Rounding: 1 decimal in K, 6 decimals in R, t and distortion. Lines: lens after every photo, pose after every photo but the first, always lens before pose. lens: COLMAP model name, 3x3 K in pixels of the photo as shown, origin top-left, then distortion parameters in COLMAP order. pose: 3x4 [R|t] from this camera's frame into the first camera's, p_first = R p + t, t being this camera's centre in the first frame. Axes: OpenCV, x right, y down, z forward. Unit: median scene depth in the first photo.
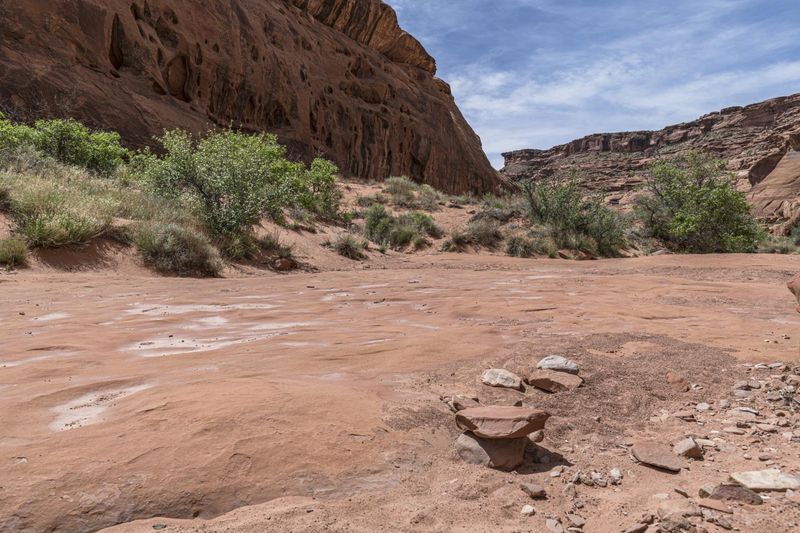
lens RADIAL K [[575.9, 0, 400.0], [0, 575.9, 266.5], [0, 0, 1]] dist [0.026166, 0.003312]
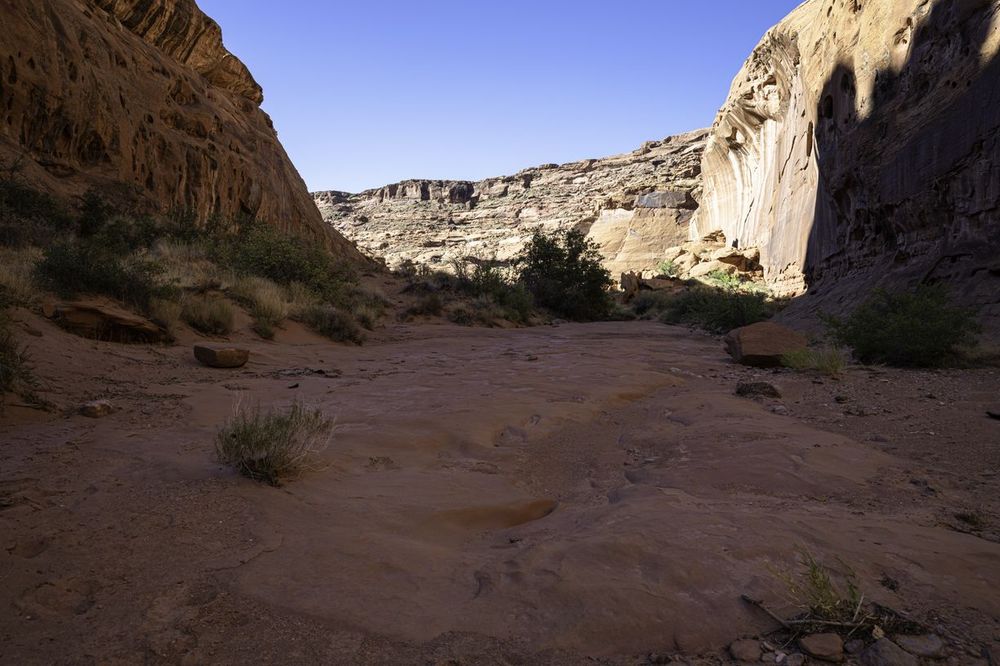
lens RADIAL K [[719.9, 0, 500.0], [0, 719.9, 333.0], [0, 0, 1]] dist [0.026166, 0.003312]
pose [[0.897024, -0.017191, 0.441647, -0.122182], [0.017870, 0.999837, 0.002624, -0.001699], [-0.441620, 0.005539, 0.897185, -0.107256]]
